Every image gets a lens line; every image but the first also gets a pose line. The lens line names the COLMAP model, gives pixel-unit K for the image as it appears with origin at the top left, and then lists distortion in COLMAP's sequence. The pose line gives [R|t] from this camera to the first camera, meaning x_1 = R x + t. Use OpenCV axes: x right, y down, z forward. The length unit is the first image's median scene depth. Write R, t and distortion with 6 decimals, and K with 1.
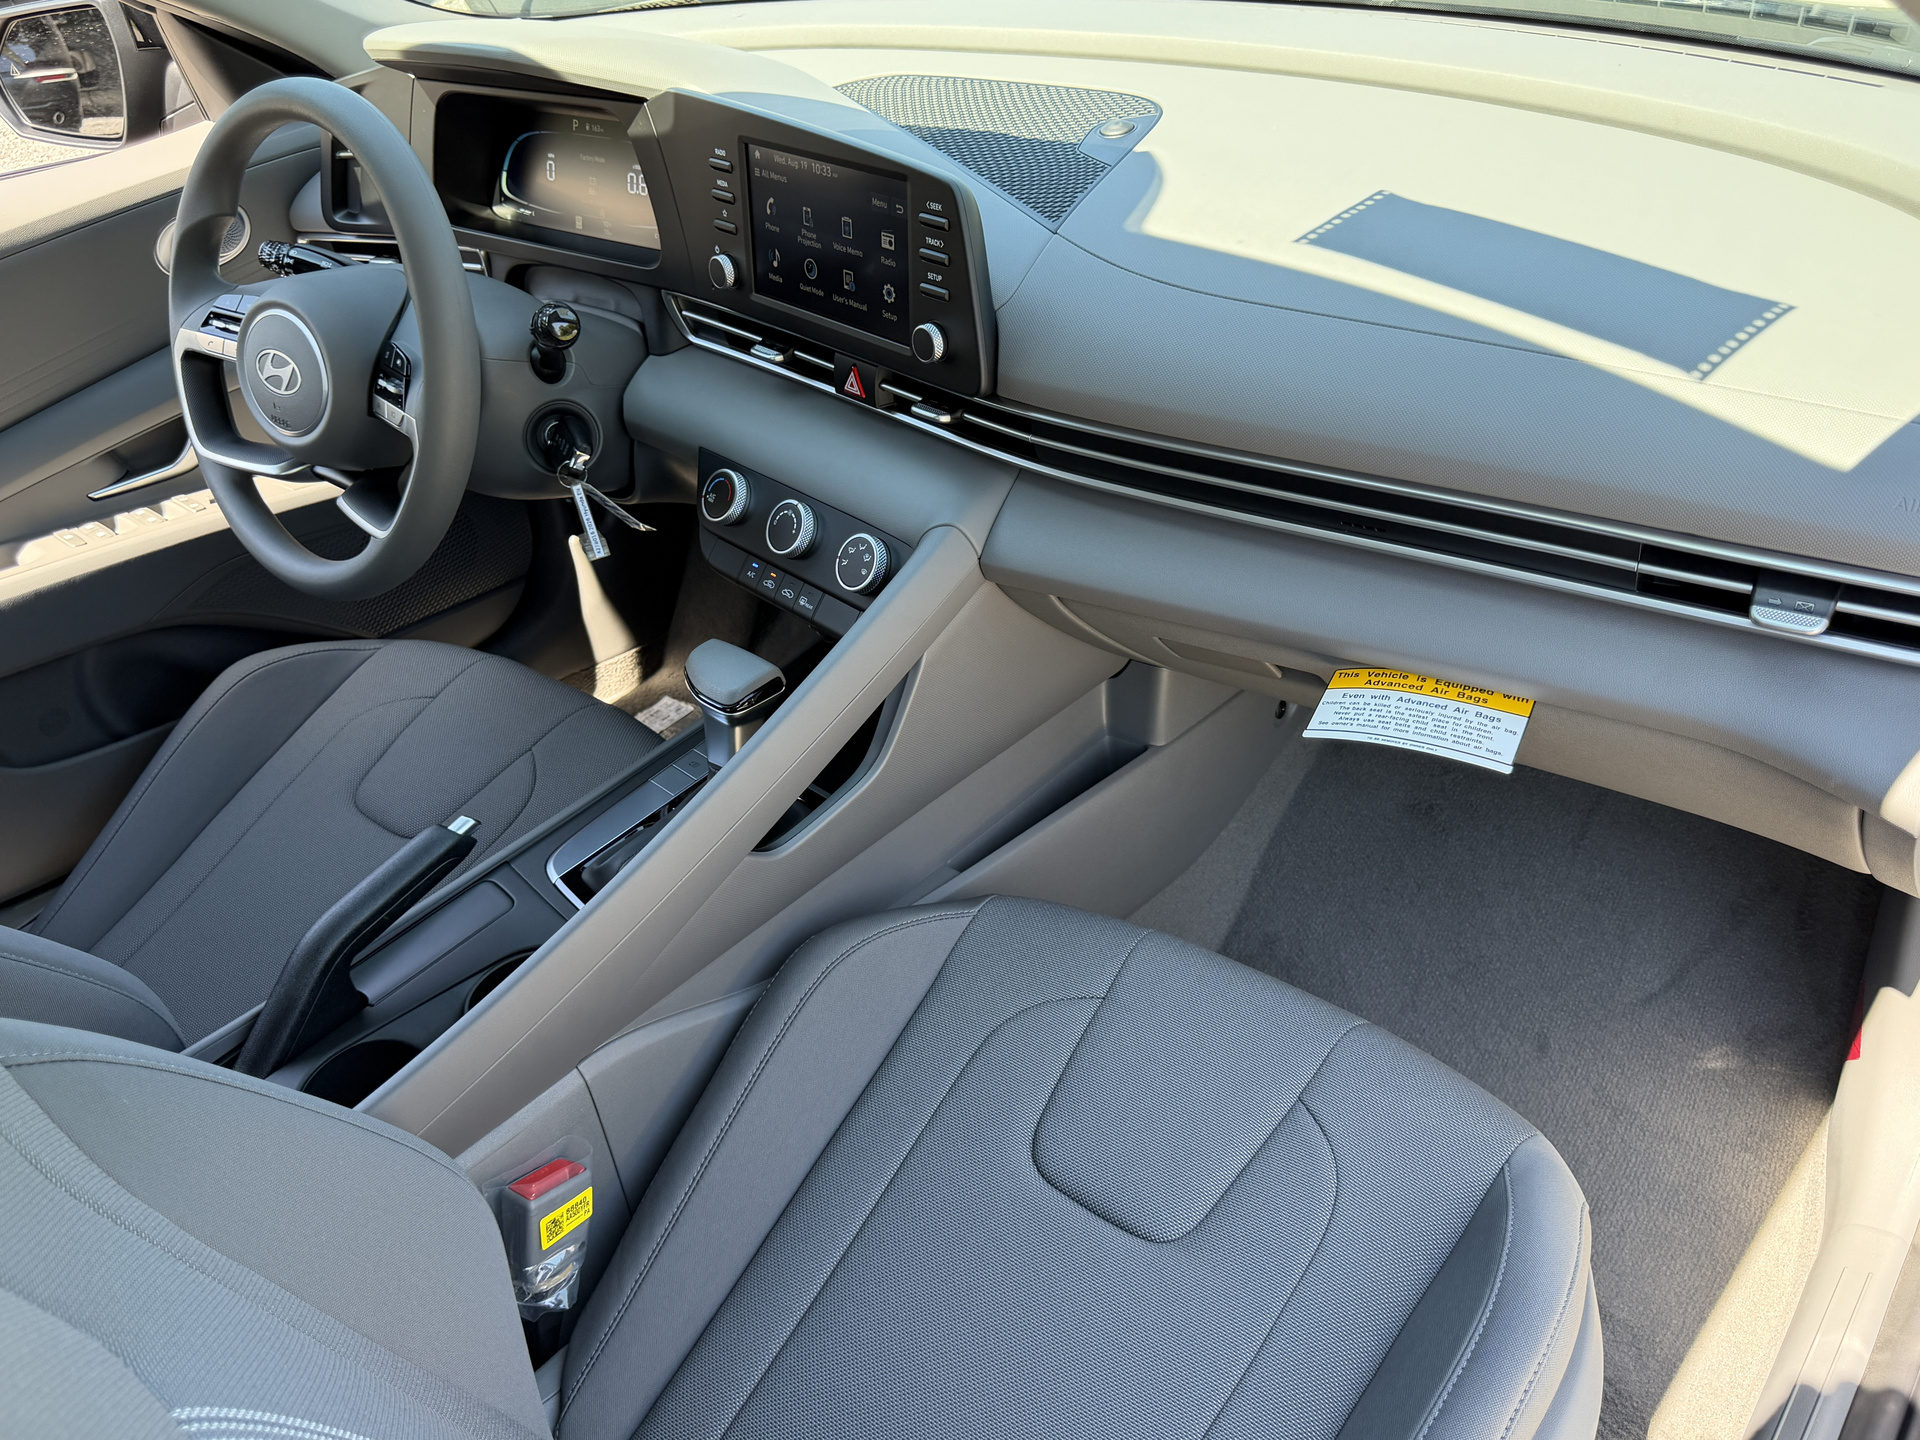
lens RADIAL K [[1585.8, 0, 939.2], [0, 1585.8, 731.3], [0, 0, 1]] dist [0.150049, -0.298714]
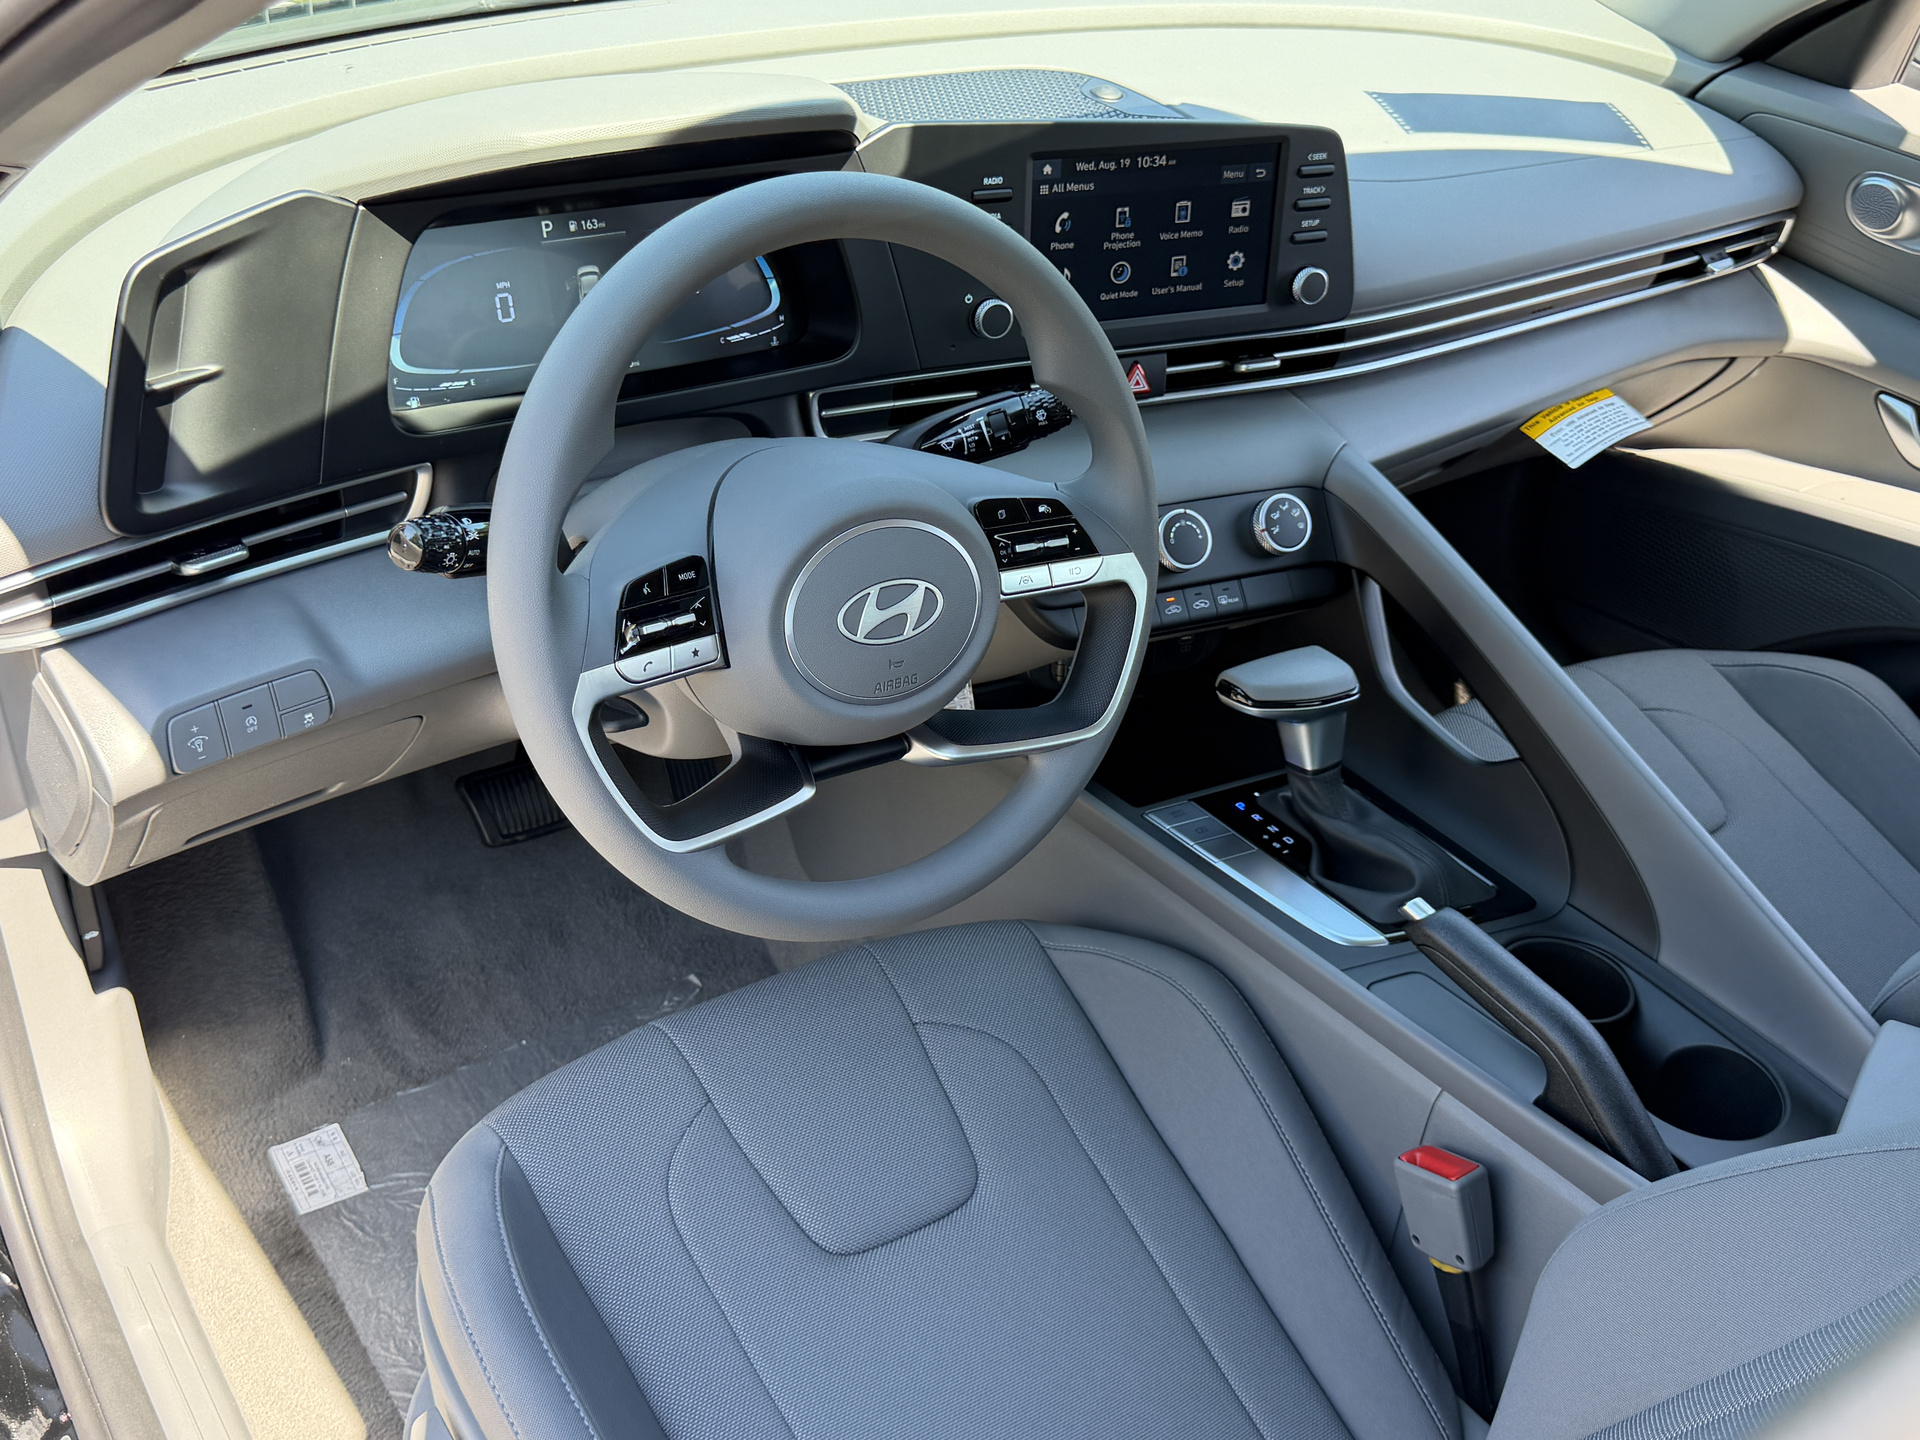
lens RADIAL K [[1877.7, 0, 960.0], [0, 1877.7, 720.0], [0, 0, 1]] dist [0.240057, -0.624390]
pose [[0.250800, -0.407337, 0.878166, -1.187370], [0.462421, 0.847379, 0.260991, -0.402759], [-0.850451, 0.340625, 0.400884, 0.731449]]
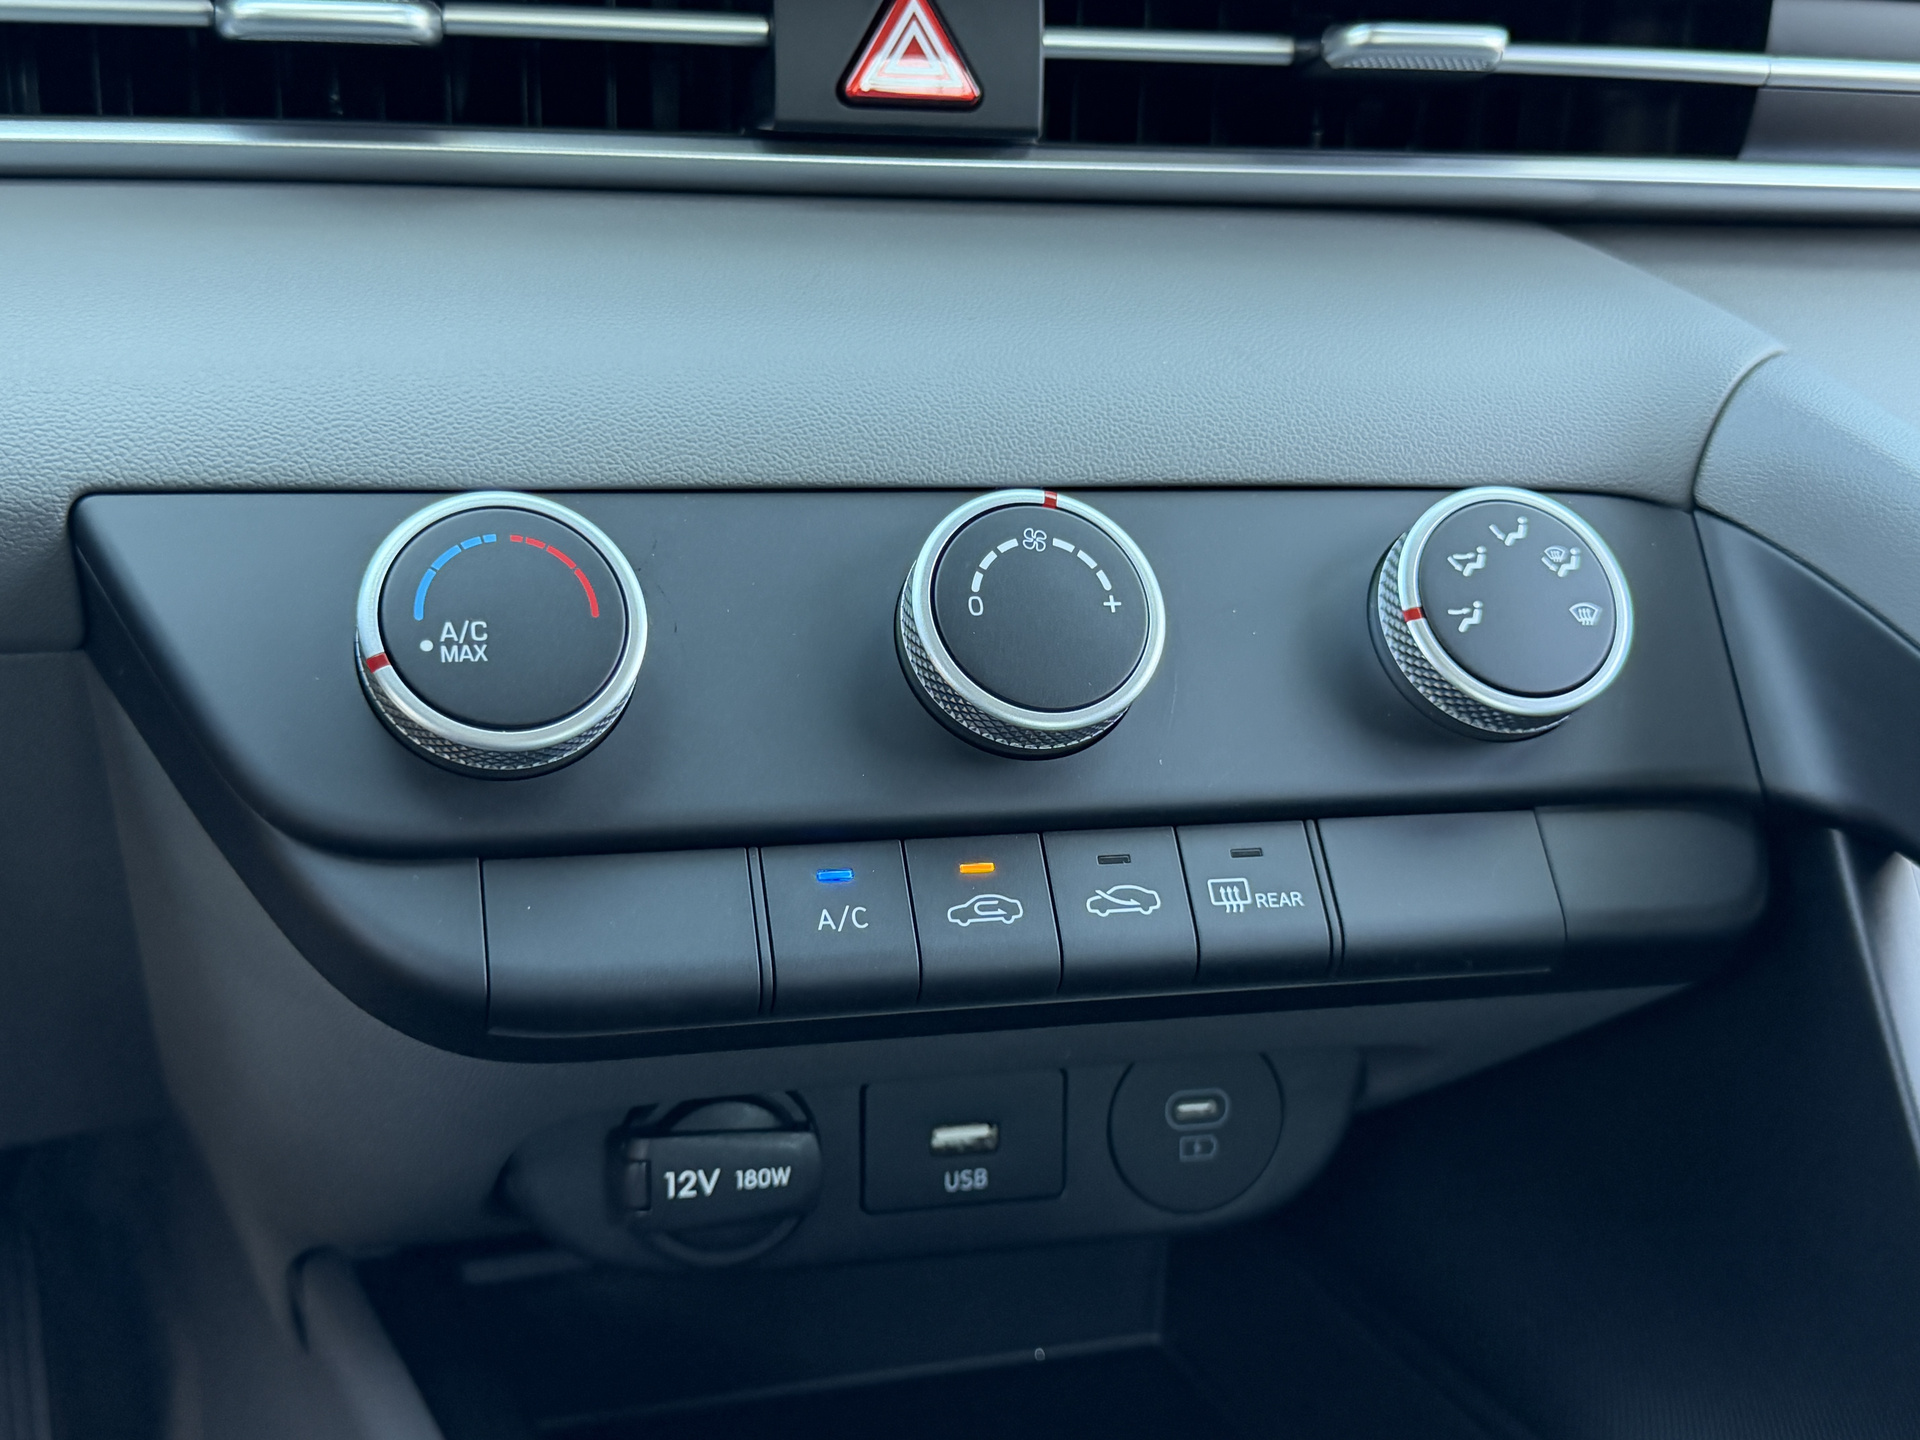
lens RADIAL K [[2251.3, 0, 960.0], [0, 2251.3, 720.0], [0, 0, 1]] dist [0.162214, -0.474888]
pose [[0.436016, -0.141214, 0.888790, -0.388832], [0.441990, 0.893896, -0.074803, -0.100406], [-0.783922, 0.425452, 0.452168, 0.909997]]
